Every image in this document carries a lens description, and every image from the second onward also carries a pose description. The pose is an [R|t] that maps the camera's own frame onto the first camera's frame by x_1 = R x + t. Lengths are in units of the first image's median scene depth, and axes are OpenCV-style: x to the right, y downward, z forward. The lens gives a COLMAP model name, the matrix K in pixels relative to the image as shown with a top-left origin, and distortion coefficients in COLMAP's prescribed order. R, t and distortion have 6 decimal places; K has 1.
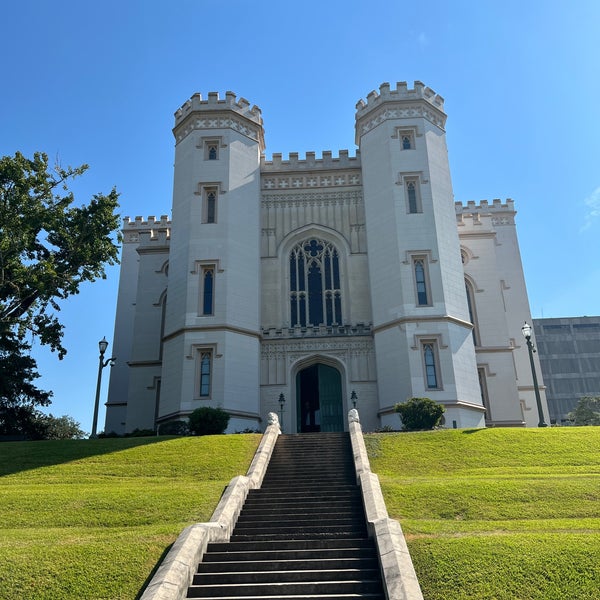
lens RADIAL K [[589.6, 0, 317.5], [0, 589.6, 300.6], [0, 0, 1]] dist [0.193258, -0.246975]
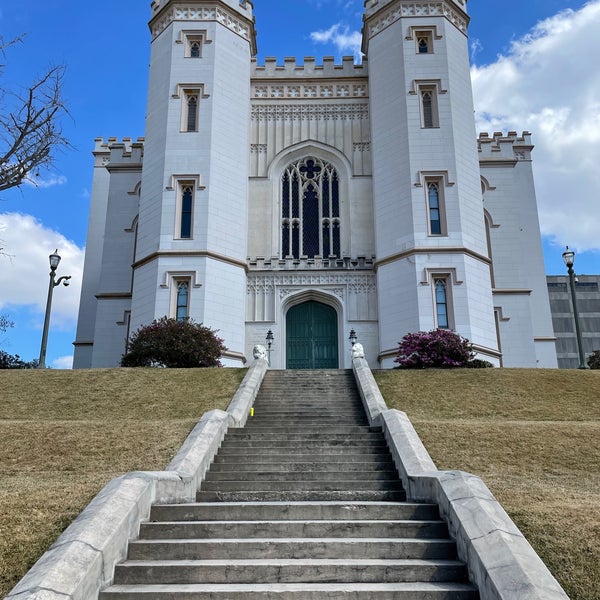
lens RADIAL K [[589.6, 0, 317.5], [0, 589.6, 300.6], [0, 0, 1]] dist [0.193258, -0.246975]
pose [[0.999156, 0.032403, 0.025253, -0.012473], [-0.034090, 0.997001, 0.069481, 0.045465], [-0.022926, -0.070283, 0.997264, 0.123395]]
